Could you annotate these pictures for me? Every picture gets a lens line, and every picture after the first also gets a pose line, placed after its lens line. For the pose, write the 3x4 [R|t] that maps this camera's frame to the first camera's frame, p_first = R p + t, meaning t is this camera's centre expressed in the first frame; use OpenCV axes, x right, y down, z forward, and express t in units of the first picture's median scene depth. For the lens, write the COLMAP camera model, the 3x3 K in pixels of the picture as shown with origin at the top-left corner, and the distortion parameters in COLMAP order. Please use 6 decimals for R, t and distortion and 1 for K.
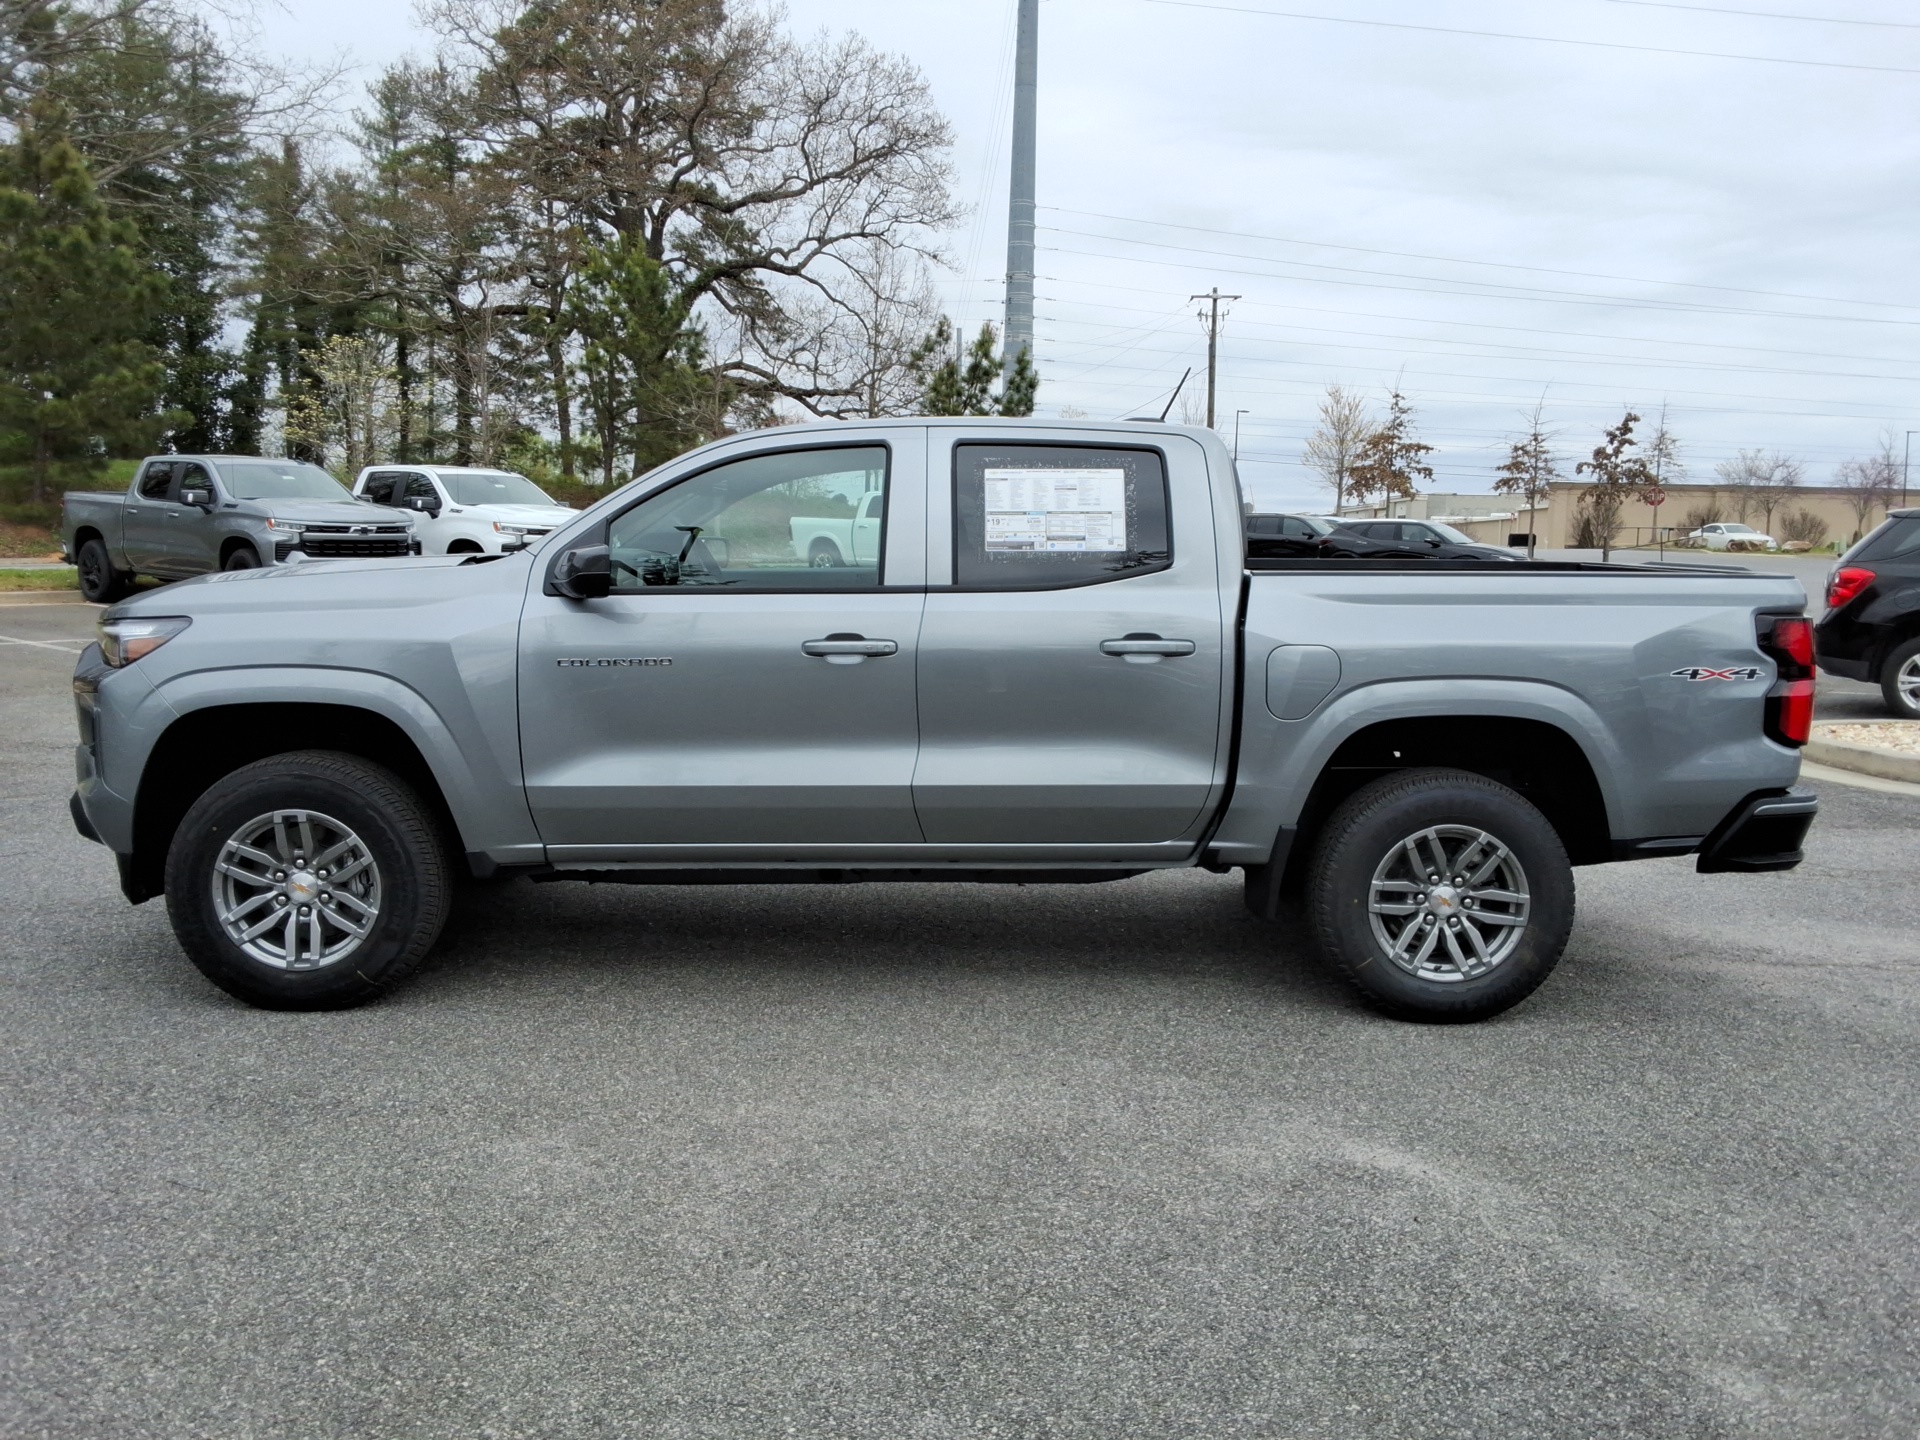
lens RADIAL K [[1558.3, 0, 965.4], [0, 1558.3, 709.8], [0, 0, 1]] dist [0.070962, -0.095309]
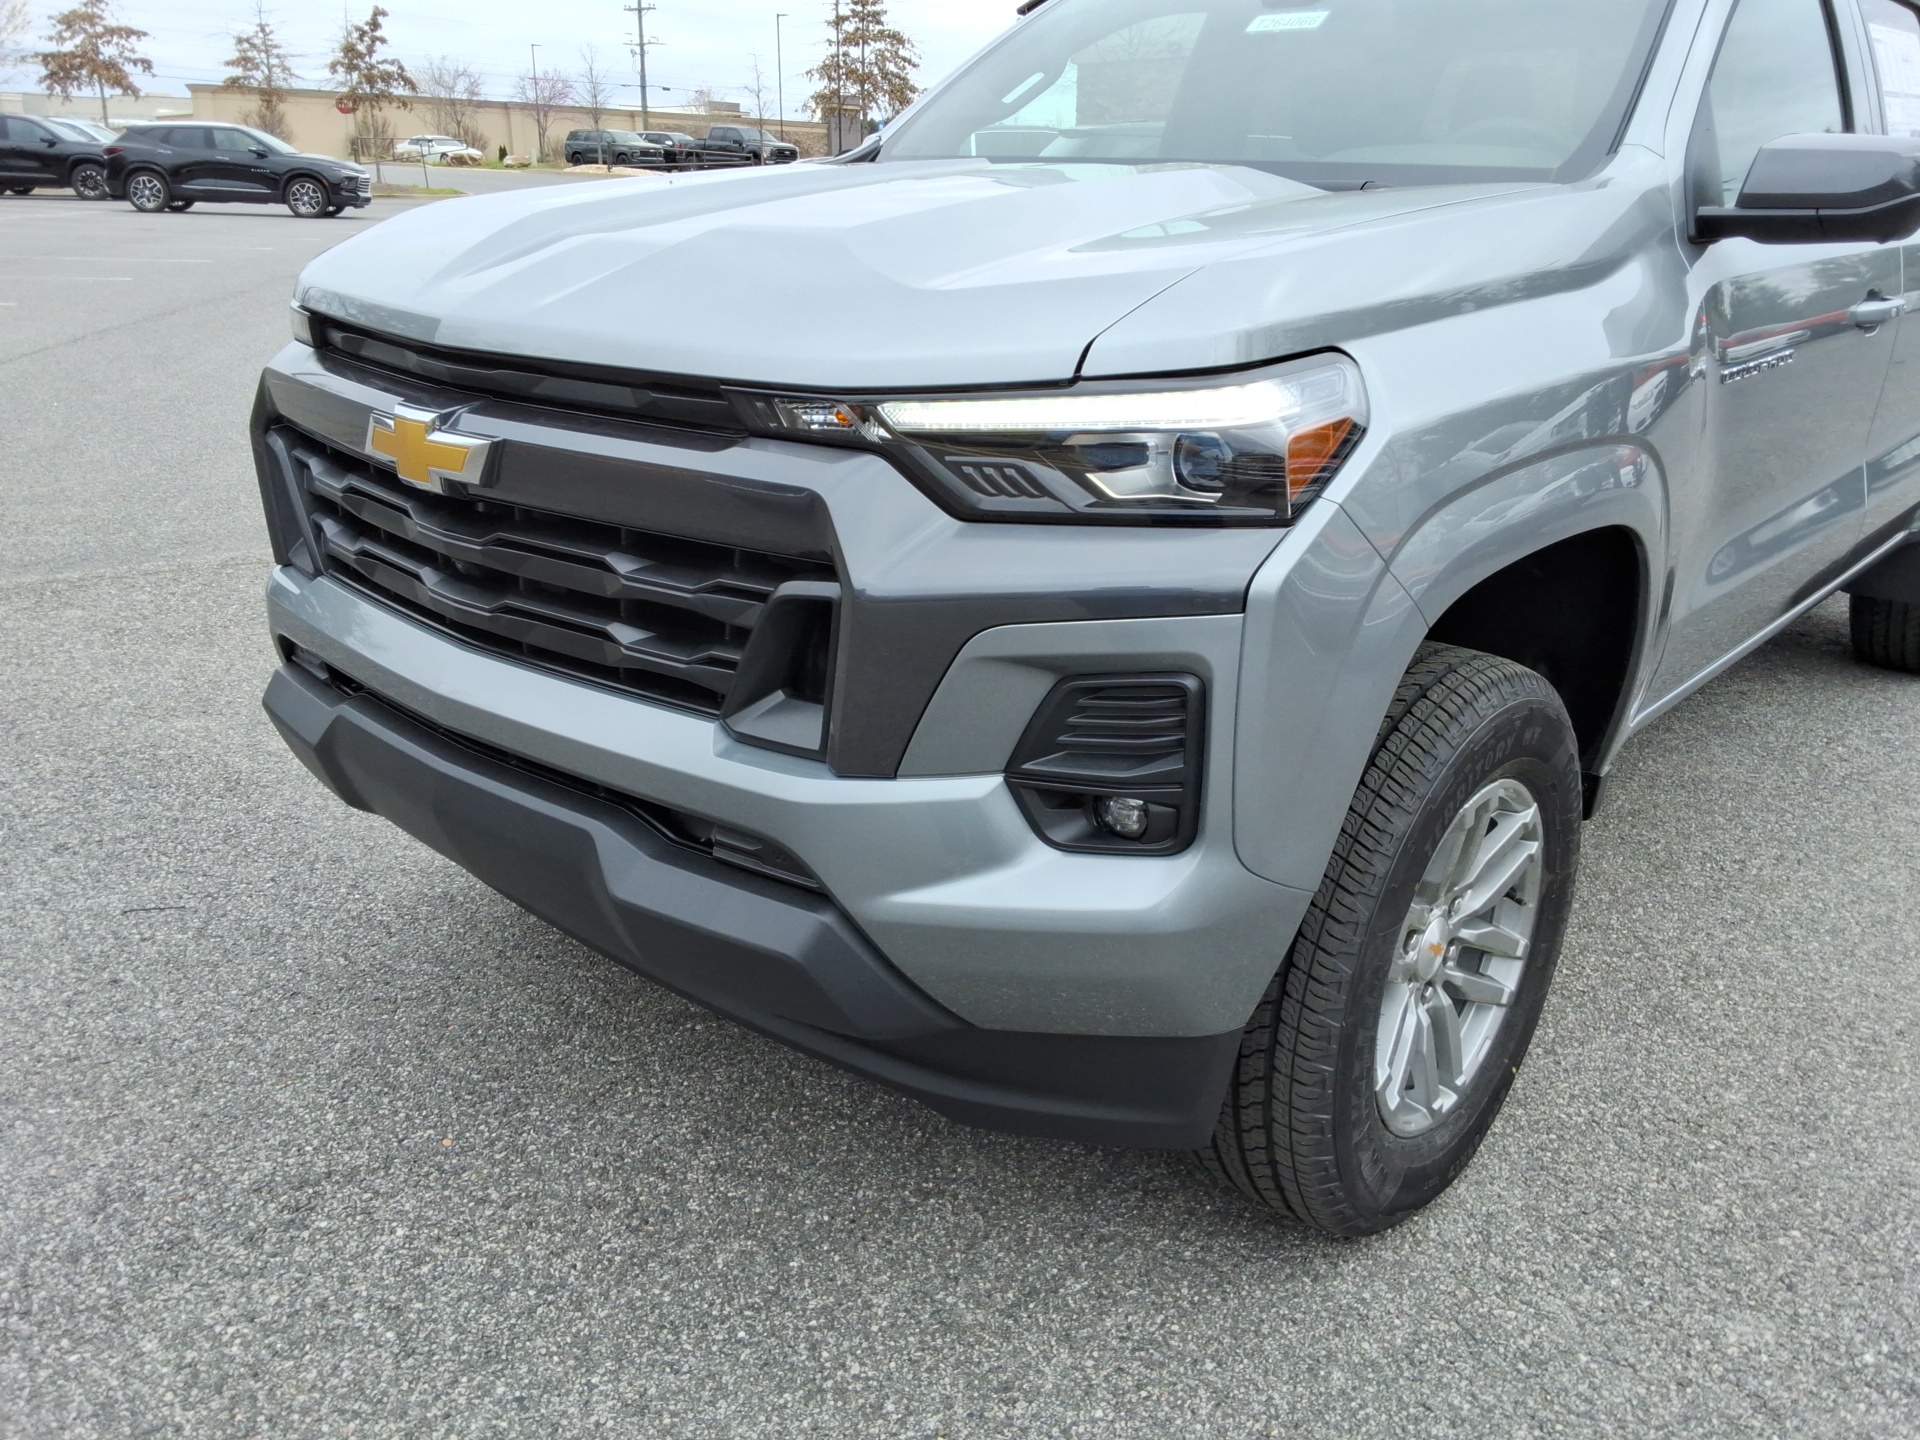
lens RADIAL K [[1558.3, 0, 965.4], [0, 1558.3, 709.8], [0, 0, 1]] dist [0.070962, -0.095309]
pose [[0.668654, -0.242356, 0.702969, -0.091414], [0.074758, 0.962514, 0.260727, -0.008765], [-0.739806, -0.121784, 0.661707, 0.092504]]
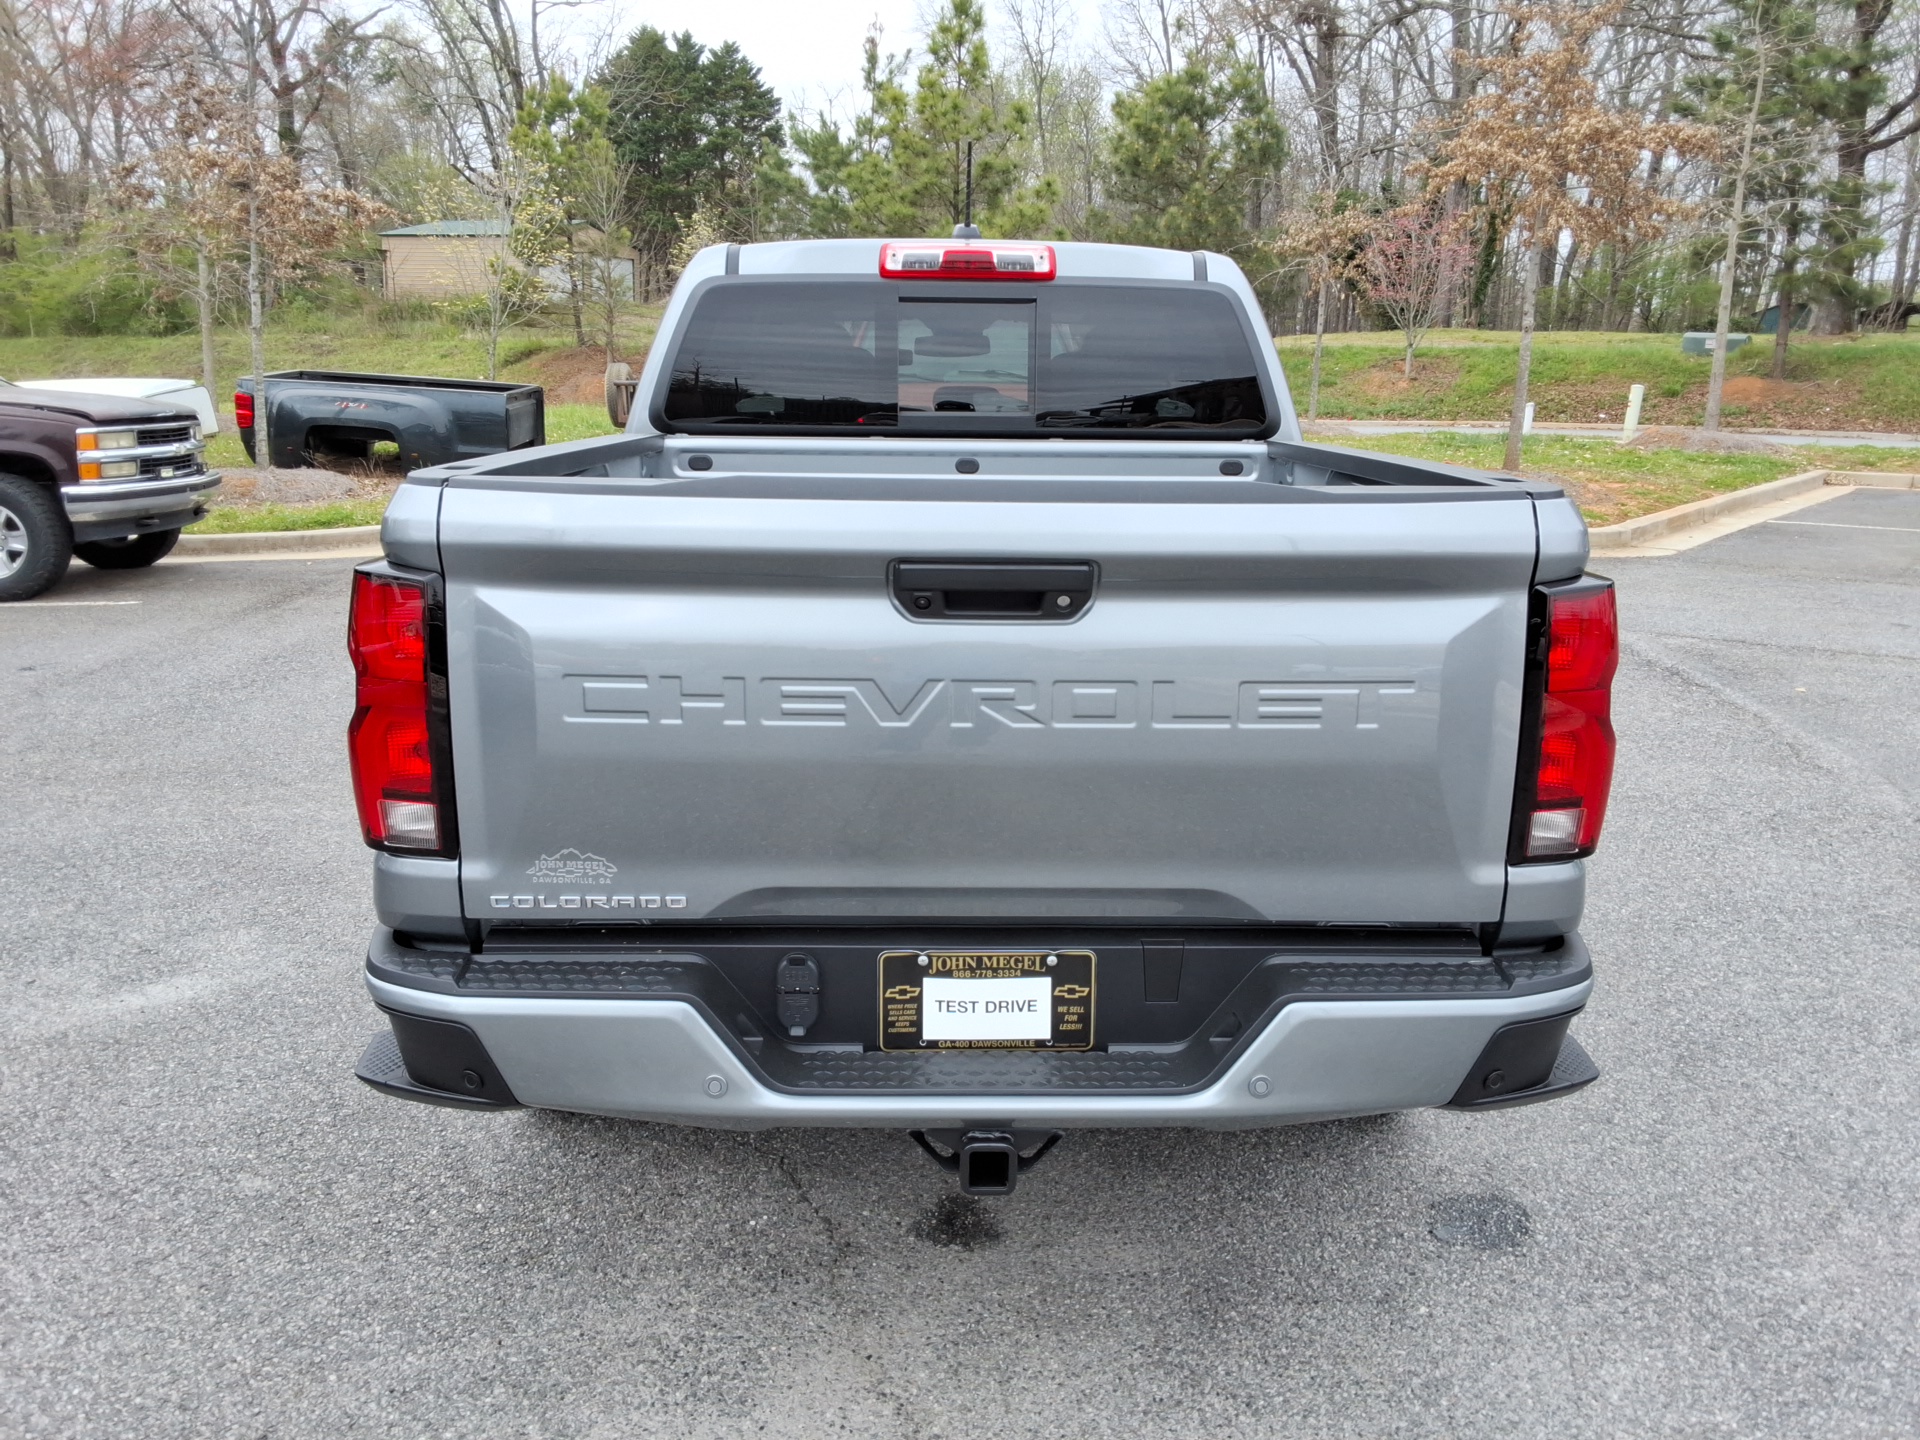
lens RADIAL K [[1513.2, 0, 960.0], [0, 1513.2, 720.0], [0, 0, 1]] dist [0.110936, -0.168456]
pose [[-0.005046, 0.204191, -0.978918, 0.110210], [-0.132642, 0.970144, 0.203044, -0.014365], [0.991151, 0.130870, 0.022189, 0.133366]]
